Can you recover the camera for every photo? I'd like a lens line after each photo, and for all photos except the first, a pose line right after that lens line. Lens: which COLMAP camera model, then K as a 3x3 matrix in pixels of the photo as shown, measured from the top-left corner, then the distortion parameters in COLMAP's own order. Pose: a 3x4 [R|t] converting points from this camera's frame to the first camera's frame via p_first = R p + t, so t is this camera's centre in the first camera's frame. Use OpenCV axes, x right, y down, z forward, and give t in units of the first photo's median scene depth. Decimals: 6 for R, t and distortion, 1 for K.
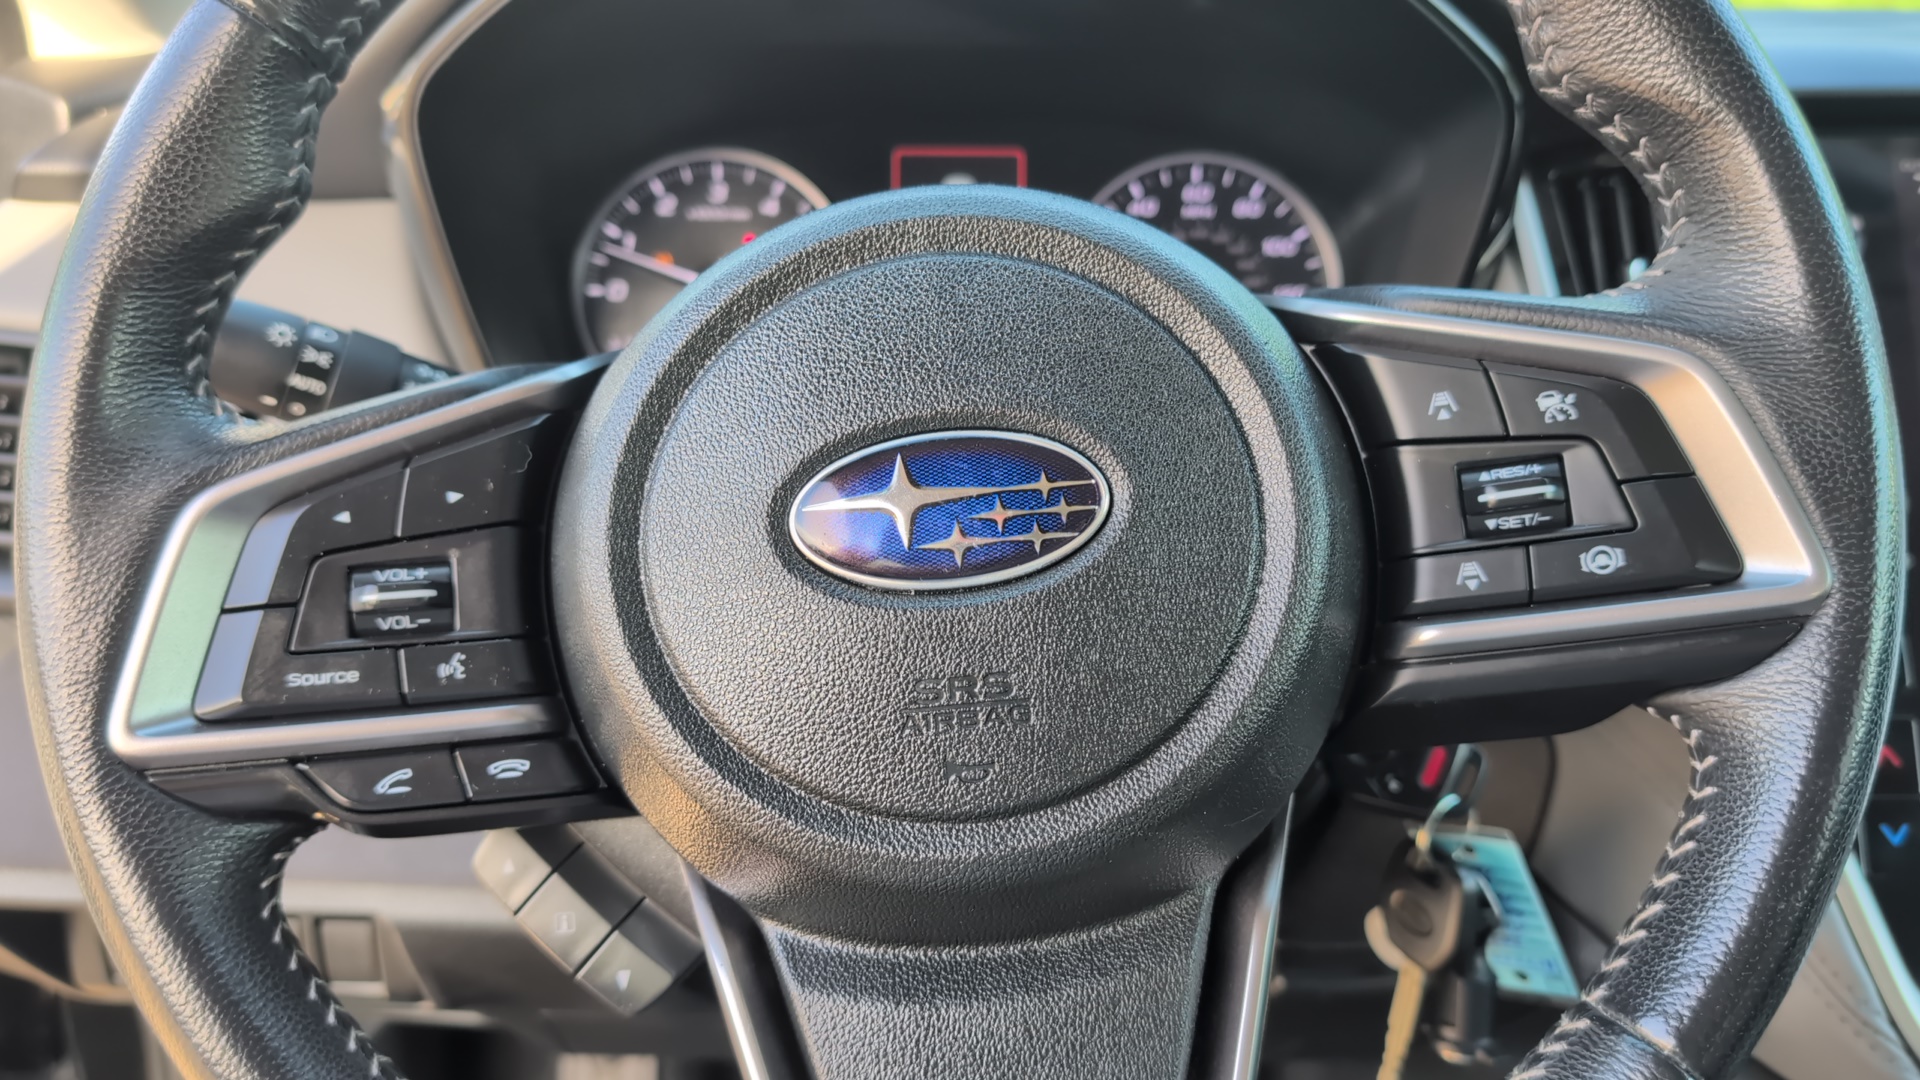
lens RADIAL K [[1602.8, 0, 979.7], [0, 1602.8, 550.8], [0, 0, 1]] dist [0.028229, -0.033432]
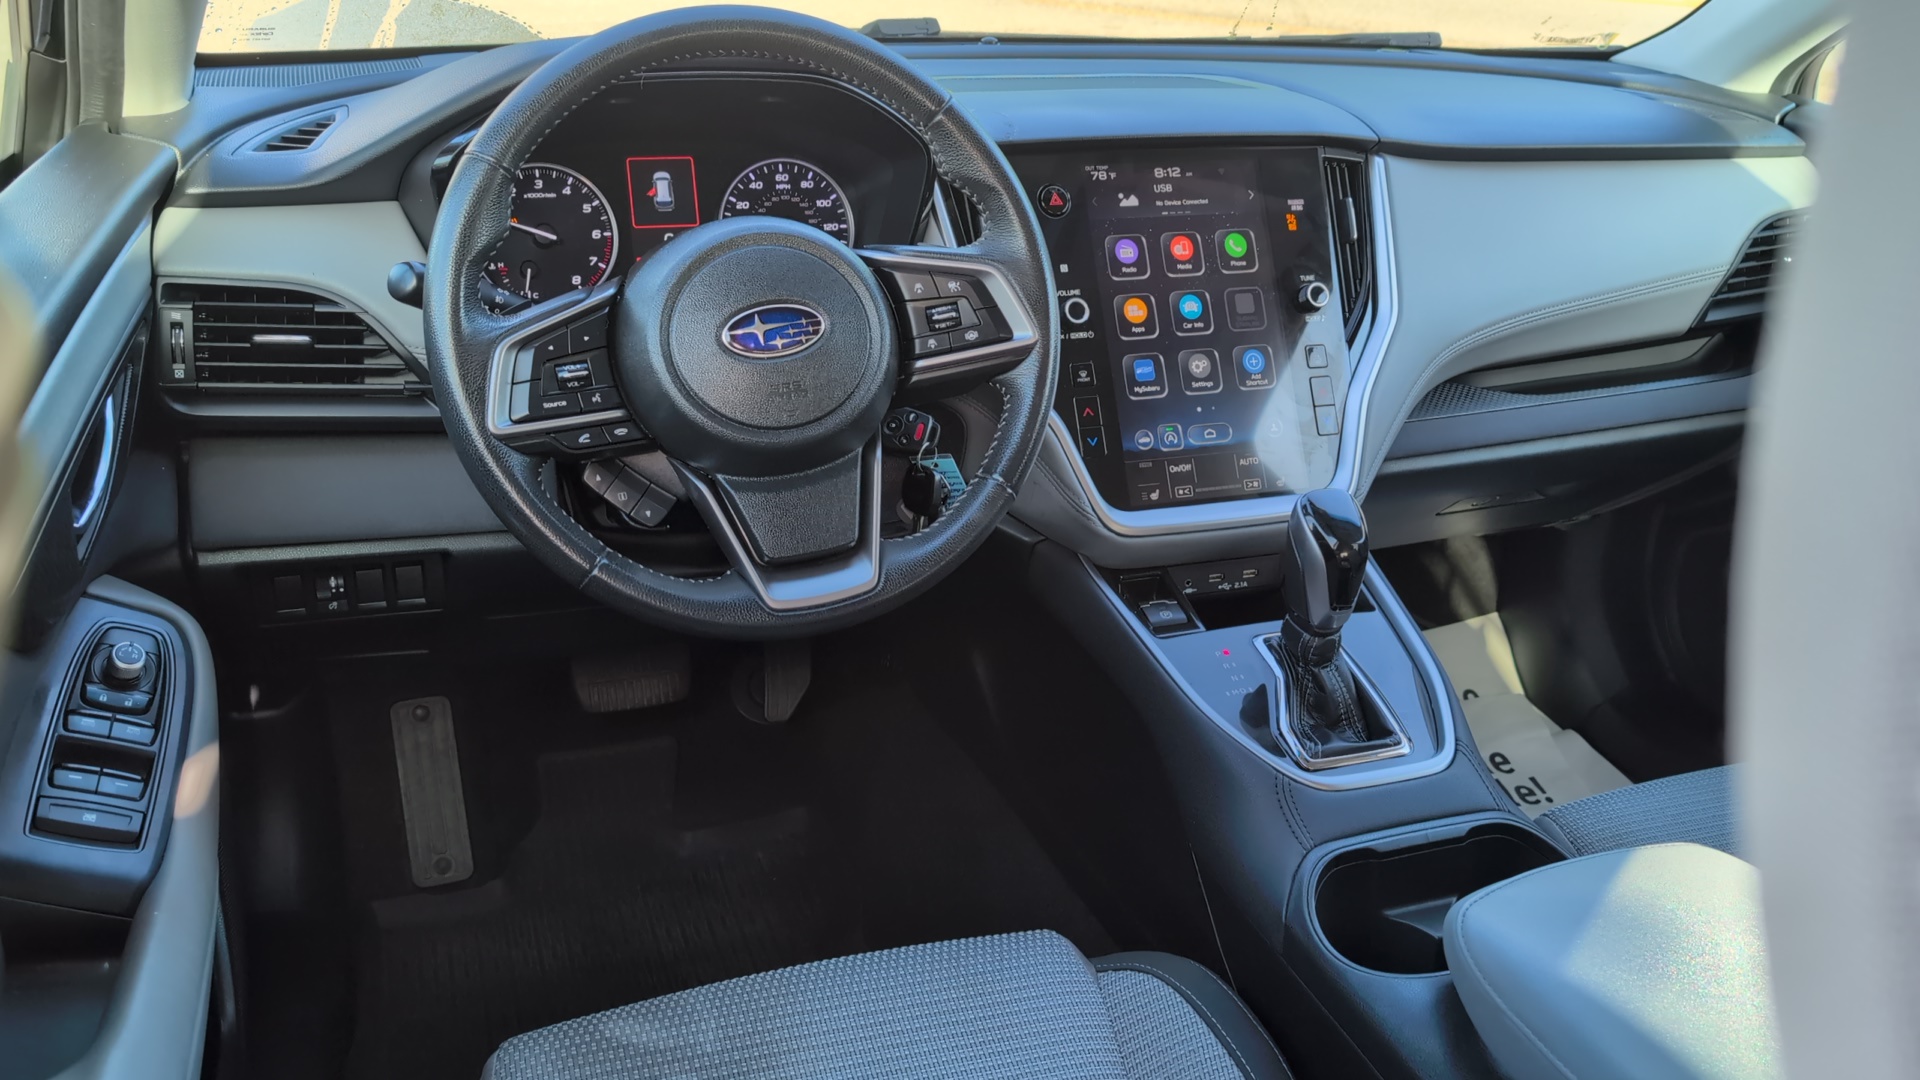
lens RADIAL K [[1602.8, 0, 965.0], [0, 1602.8, 538.1], [0, 0, 1]] dist [0.028229, -0.033432]
pose [[0.940983, -0.101271, 0.322948, -0.656988], [0.072964, 0.992447, 0.098618, 0.085751], [-0.330496, -0.069235, 0.941265, -1.913385]]
